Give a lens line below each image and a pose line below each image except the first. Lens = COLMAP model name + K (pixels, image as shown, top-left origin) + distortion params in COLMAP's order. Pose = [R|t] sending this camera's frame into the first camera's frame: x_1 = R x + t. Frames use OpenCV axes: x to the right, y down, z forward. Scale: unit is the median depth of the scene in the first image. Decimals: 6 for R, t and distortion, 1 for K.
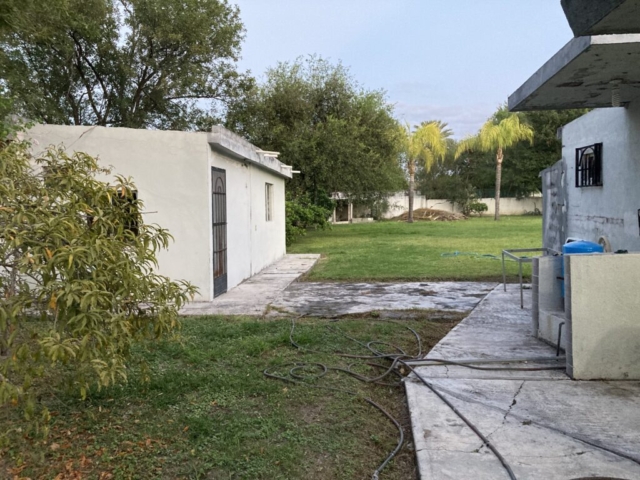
lens RADIAL K [[517.6, 0, 317.5], [0, 517.6, 239.3], [0, 0, 1]] dist [0.085795, -0.158119]
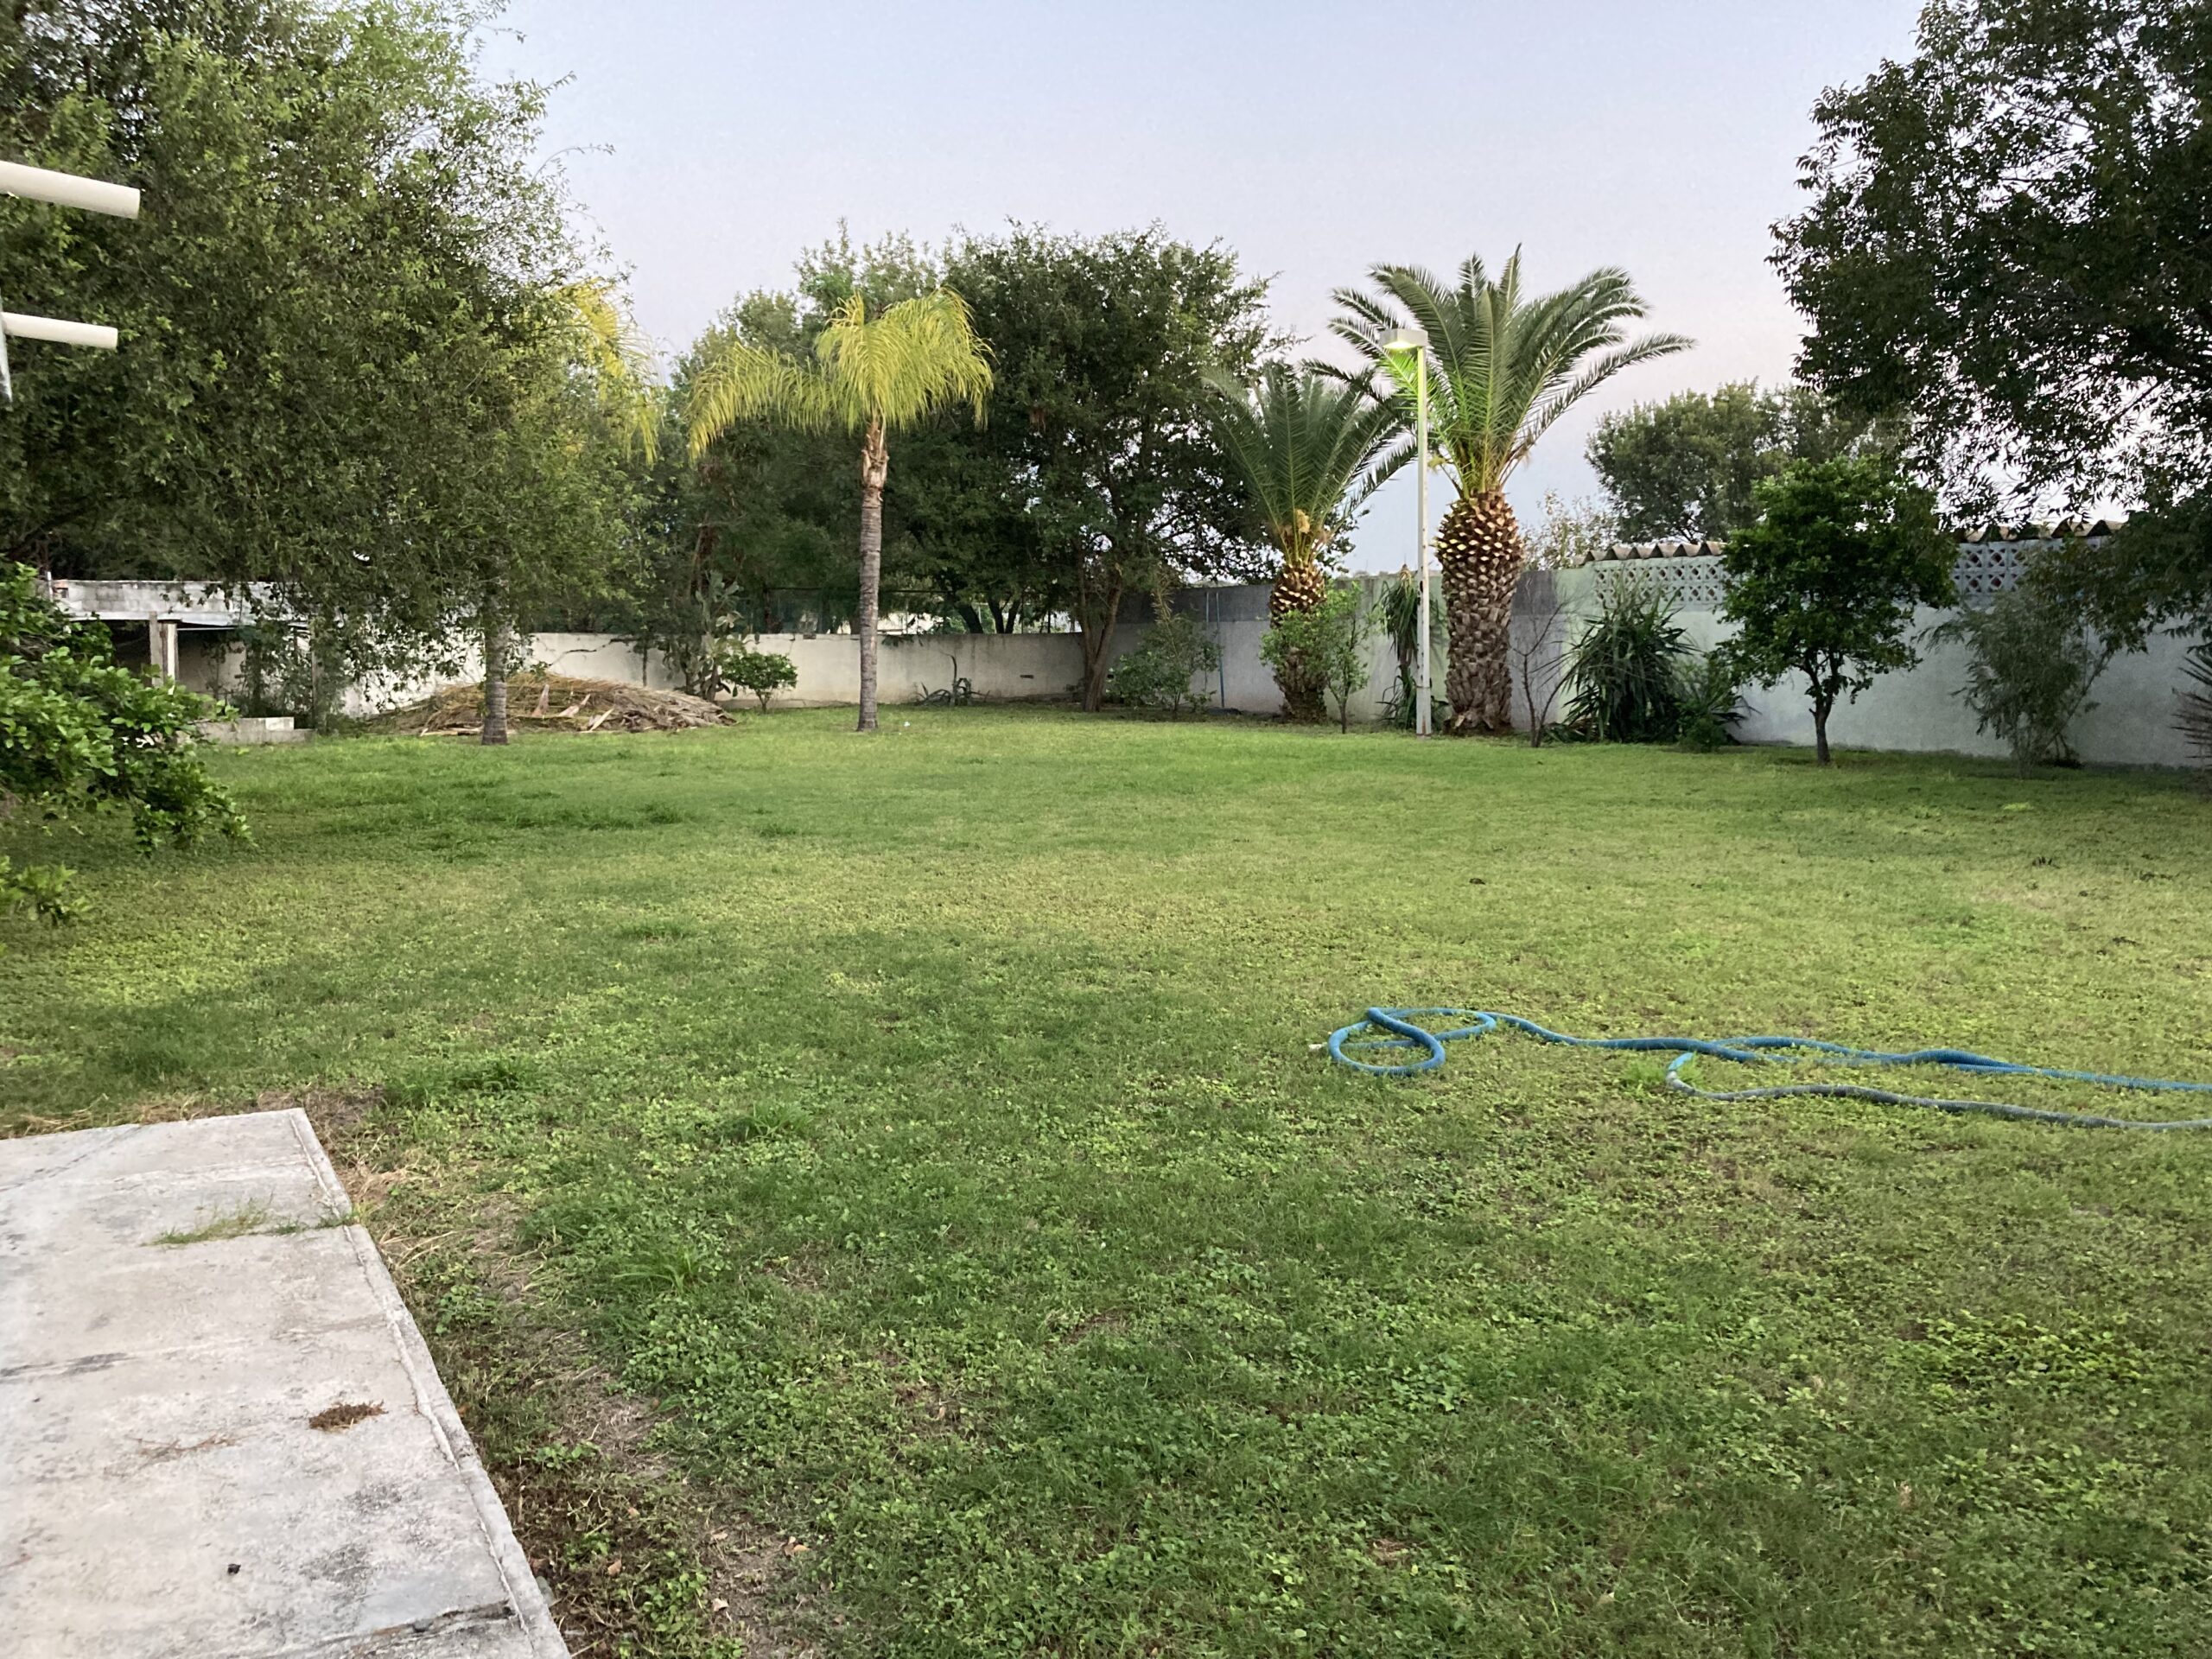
lens RADIAL K [[1789.0, 0, 1097.5], [0, 1789.0, 827.2], [0, 0, 1]] dist [0.085795, -0.158119]
pose [[0.829853, -0.039249, 0.556600, -0.025514], [0.021601, 0.999035, 0.038243, -0.018710], [-0.557564, -0.019713, 0.829900, 0.232956]]
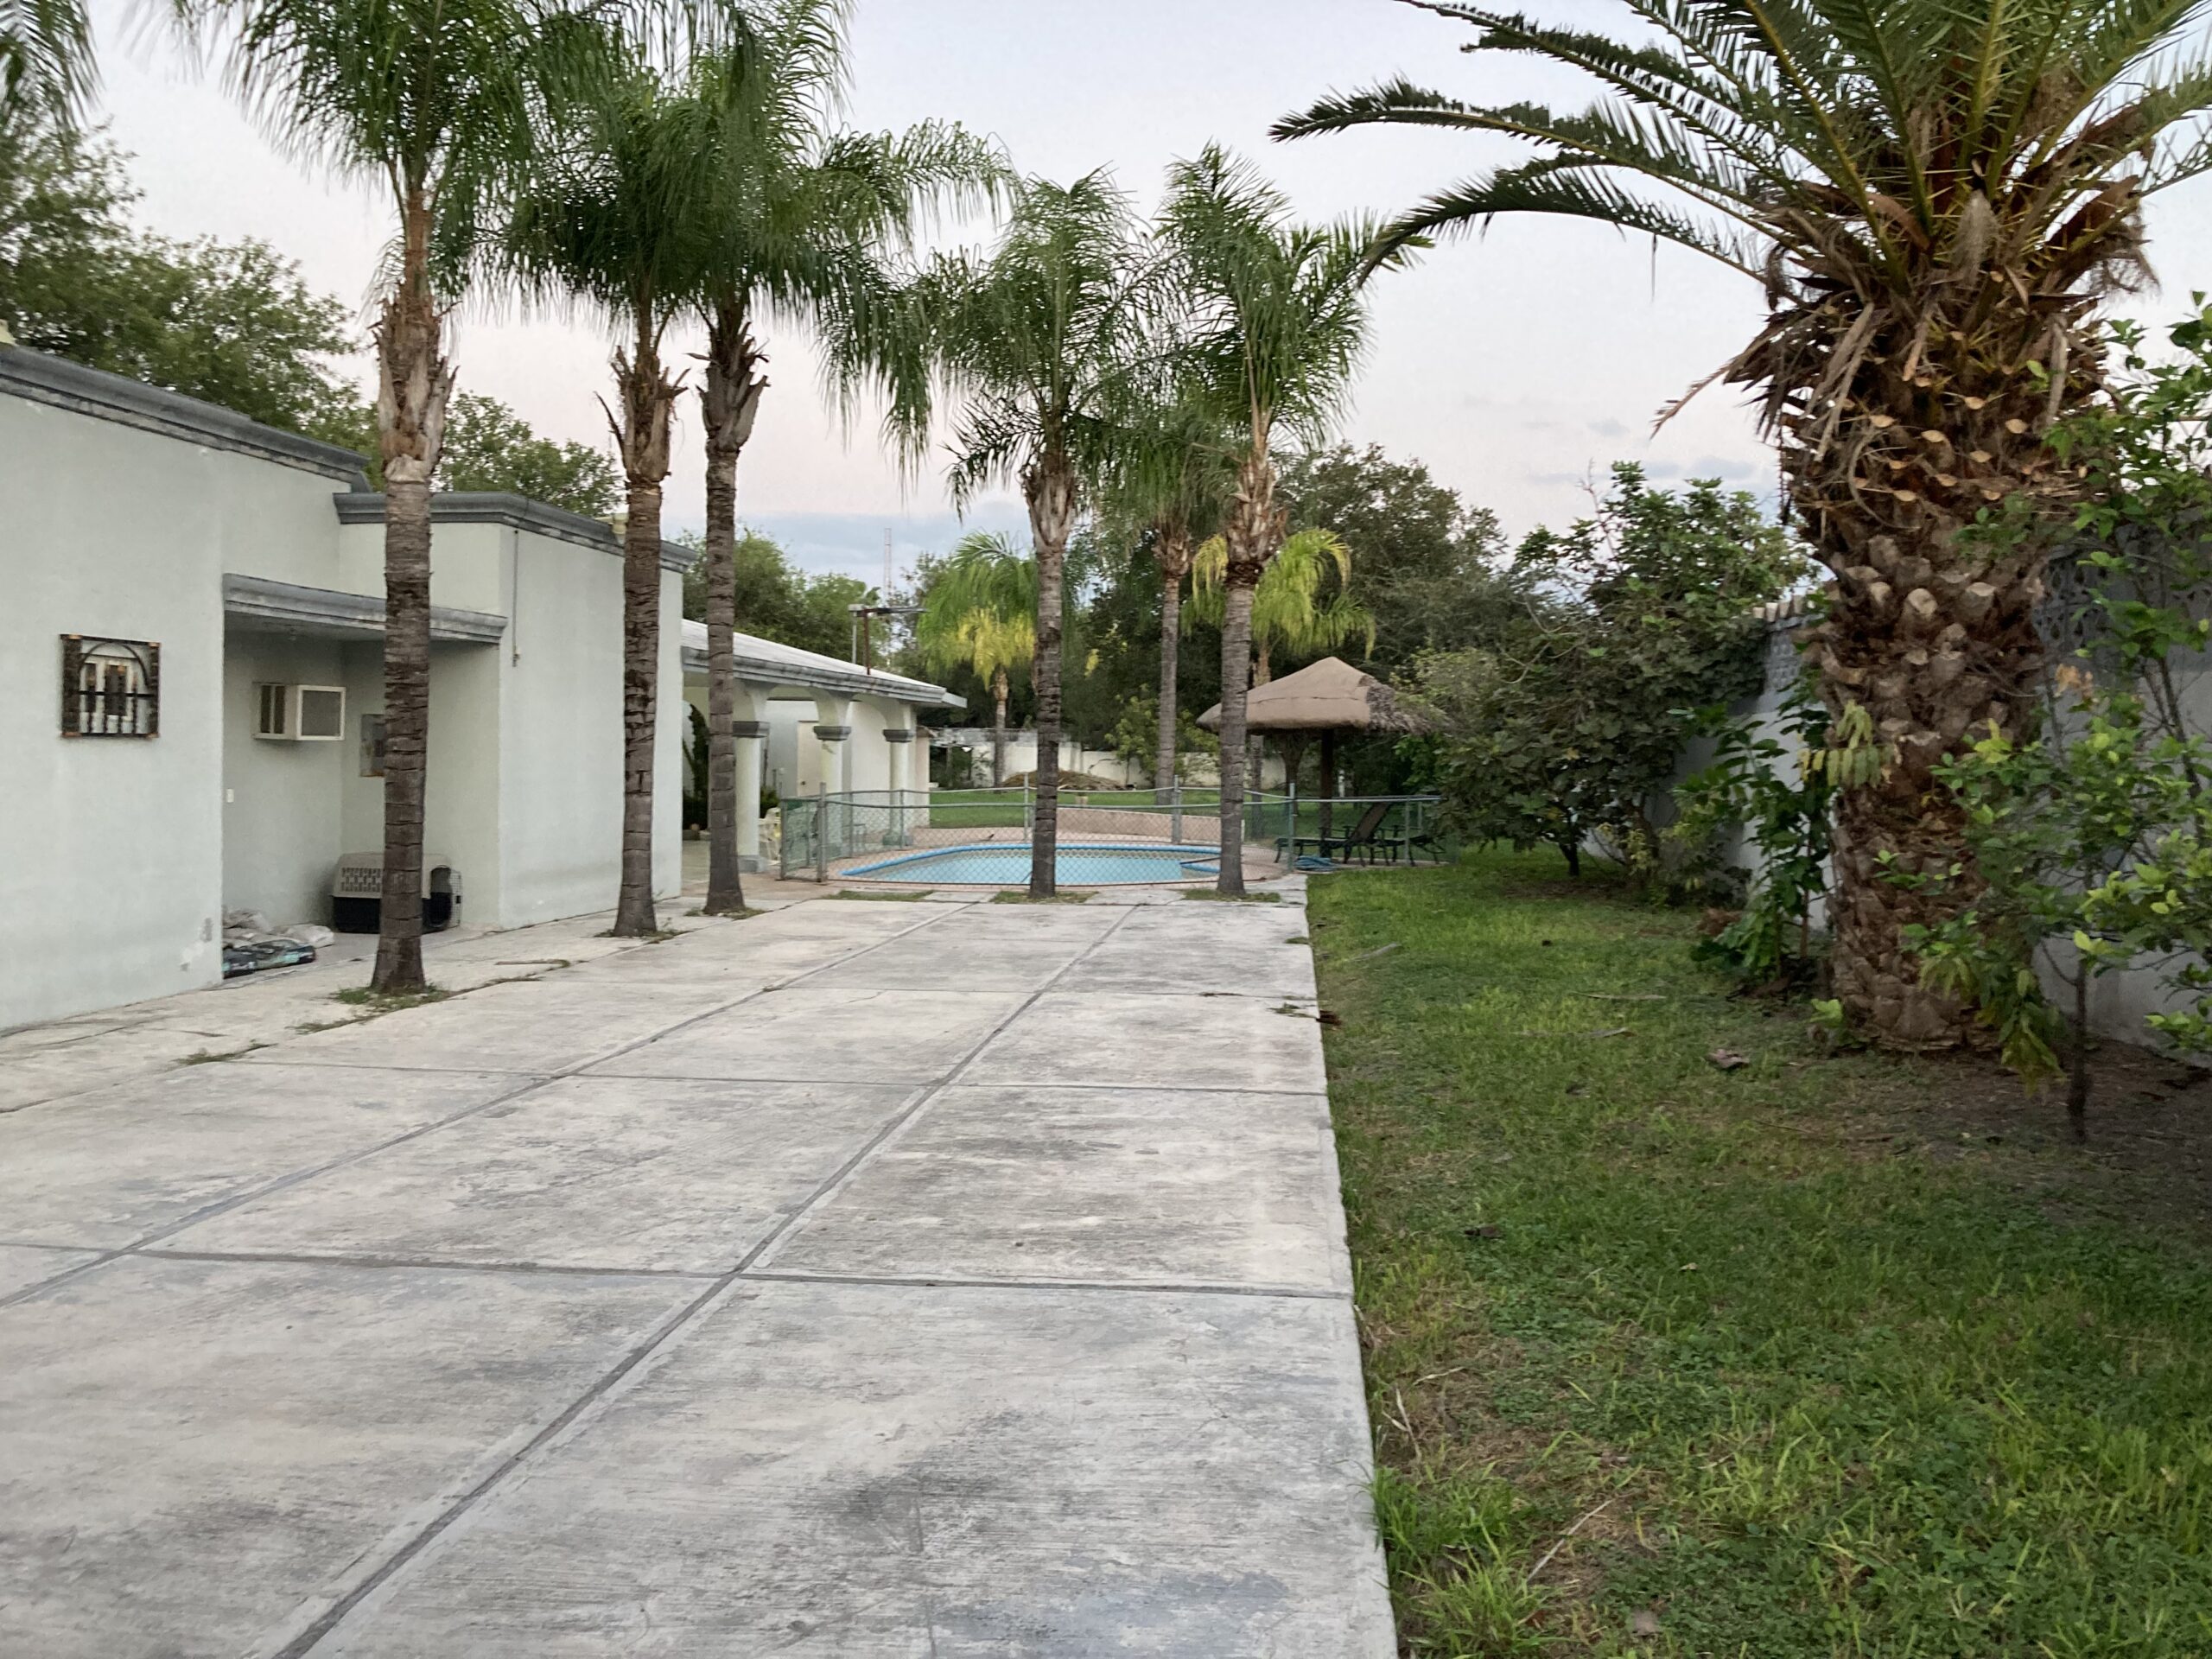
lens RADIAL K [[1789.0, 0, 1097.5], [0, 1789.0, 827.2], [0, 0, 1]] dist [0.085795, -0.158119]
pose [[0.998209, 0.031450, -0.050892, 0.345188], [-0.032810, 0.999120, -0.026112, 0.041837], [0.050026, 0.027735, 0.998363, -0.732904]]
